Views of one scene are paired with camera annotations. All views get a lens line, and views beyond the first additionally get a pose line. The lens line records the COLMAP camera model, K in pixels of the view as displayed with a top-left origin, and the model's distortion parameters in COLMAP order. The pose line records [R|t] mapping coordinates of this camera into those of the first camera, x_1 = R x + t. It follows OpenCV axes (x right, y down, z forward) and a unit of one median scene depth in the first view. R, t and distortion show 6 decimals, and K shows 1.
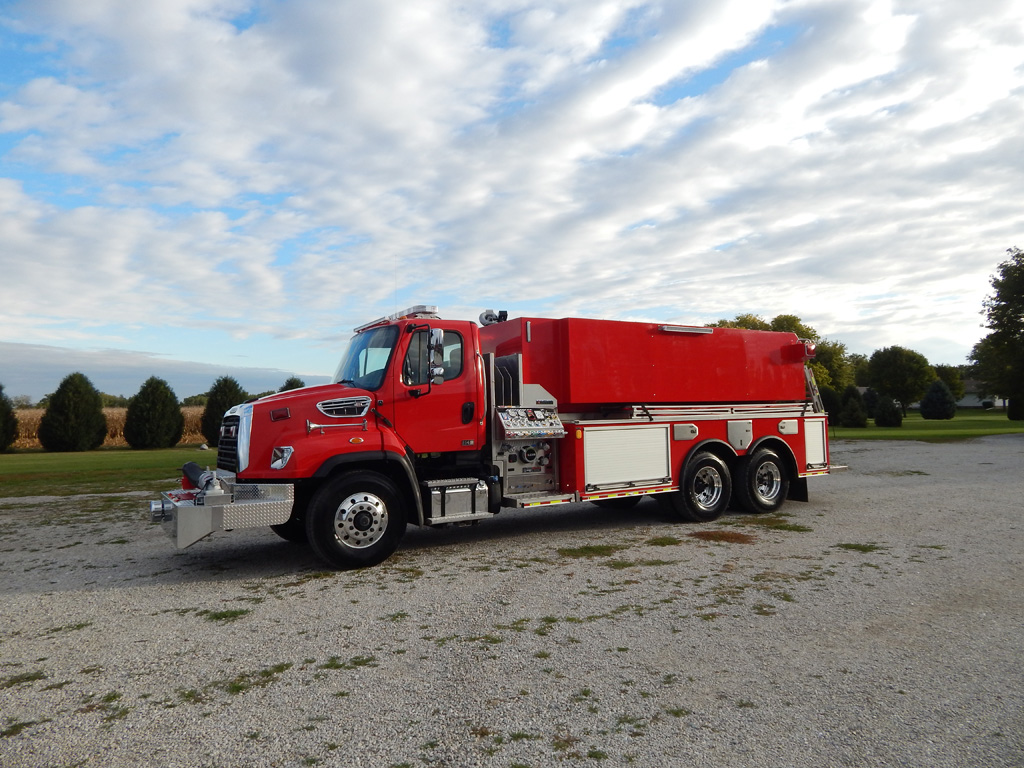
lens RADIAL K [[679.2, 0, 492.7], [0, 679.2, 395.9], [0, 0, 1]] dist [0.004221, -0.006334]
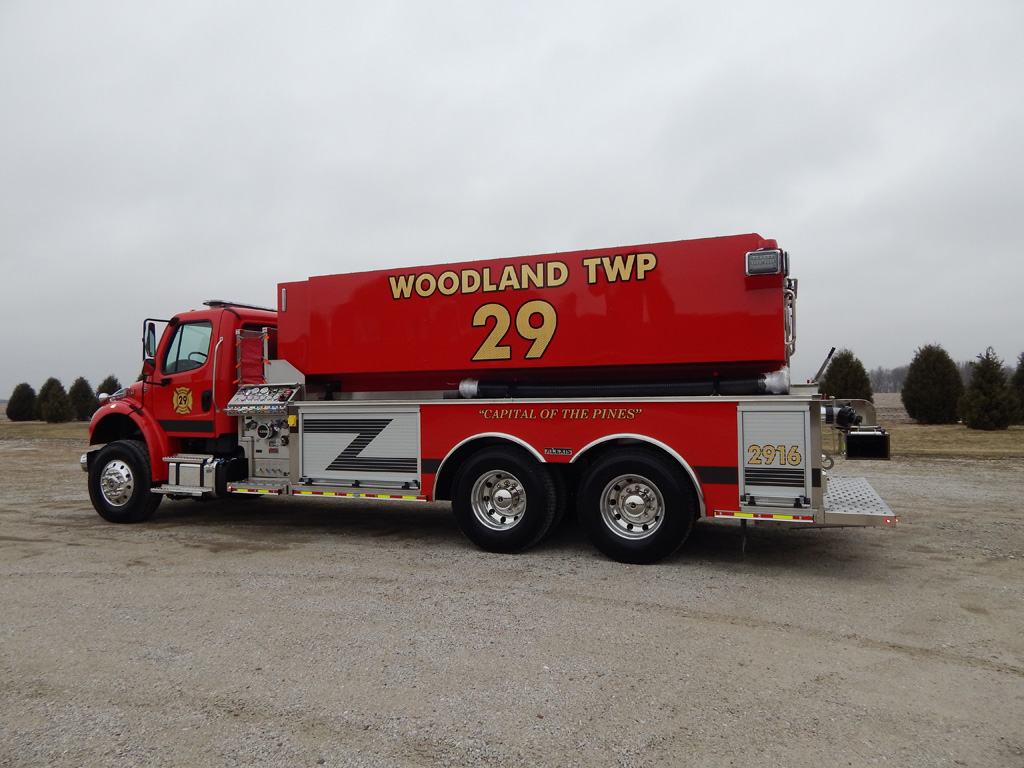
lens RADIAL K [[679.2, 0, 499.0], [0, 679.2, 387.0], [0, 0, 1]] dist [0.004221, -0.006334]
pose [[0.593028, -0.007873, -0.805143, 0.785966], [0.022964, 0.999711, 0.007138, 0.014610], [0.804854, -0.022723, 0.593038, 0.556523]]
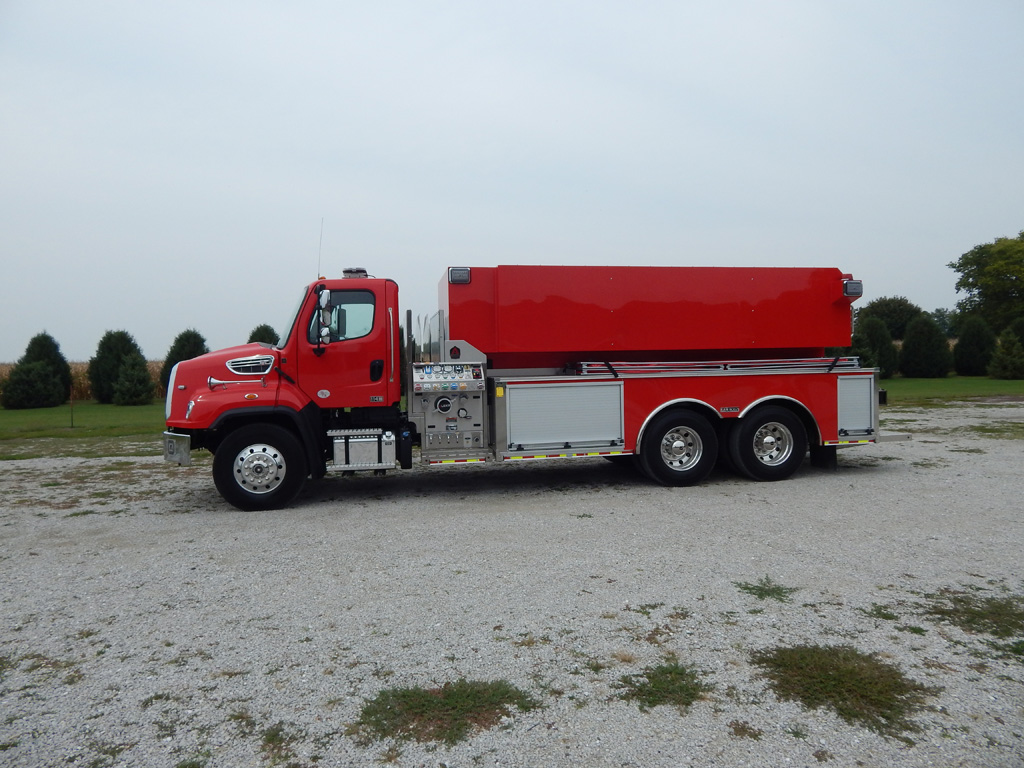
lens RADIAL K [[679.2, 0, 504.6], [0, 679.2, 378.1], [0, 0, 1]] dist [0.004221, -0.006334]
pose [[0.938138, 0.009226, -0.346138, 0.374962], [0.012181, 0.998147, 0.059618, -0.015881], [0.346047, -0.060147, 0.936287, 0.074595]]
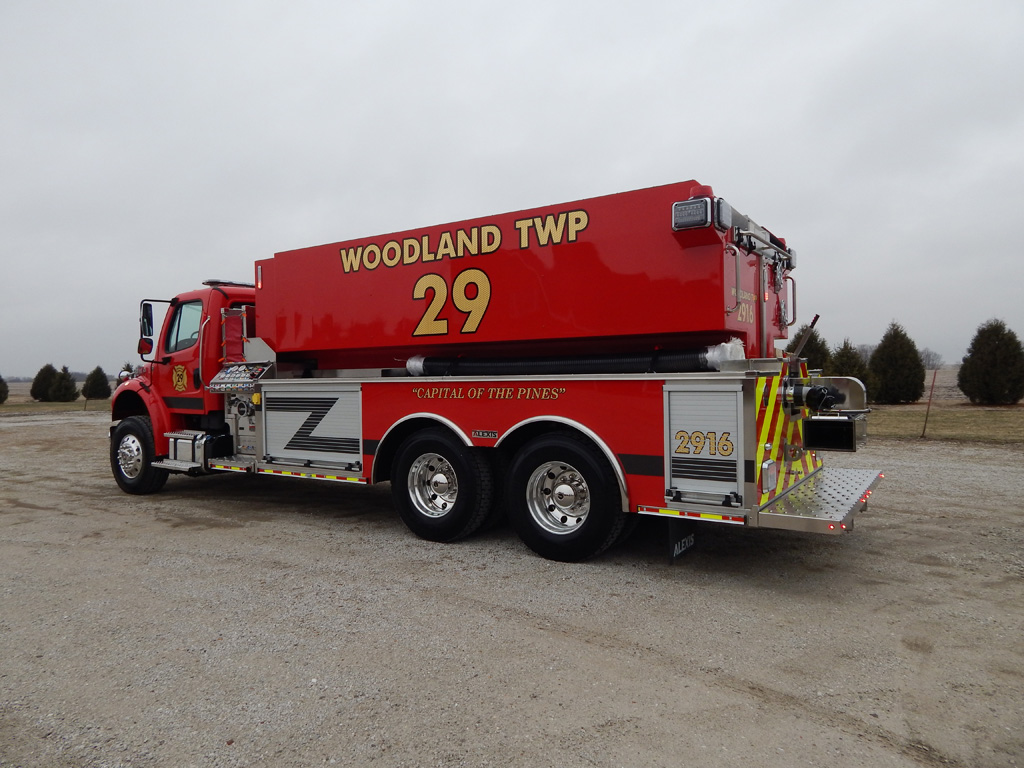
lens RADIAL K [[679.2, 0, 503.6], [0, 679.2, 385.3], [0, 0, 1]] dist [0.004221, -0.006334]
pose [[0.424972, 0.019786, -0.904990, 0.833953], [0.029586, 0.998923, 0.035732, 0.018272], [0.904723, -0.041960, 0.423929, 0.731971]]
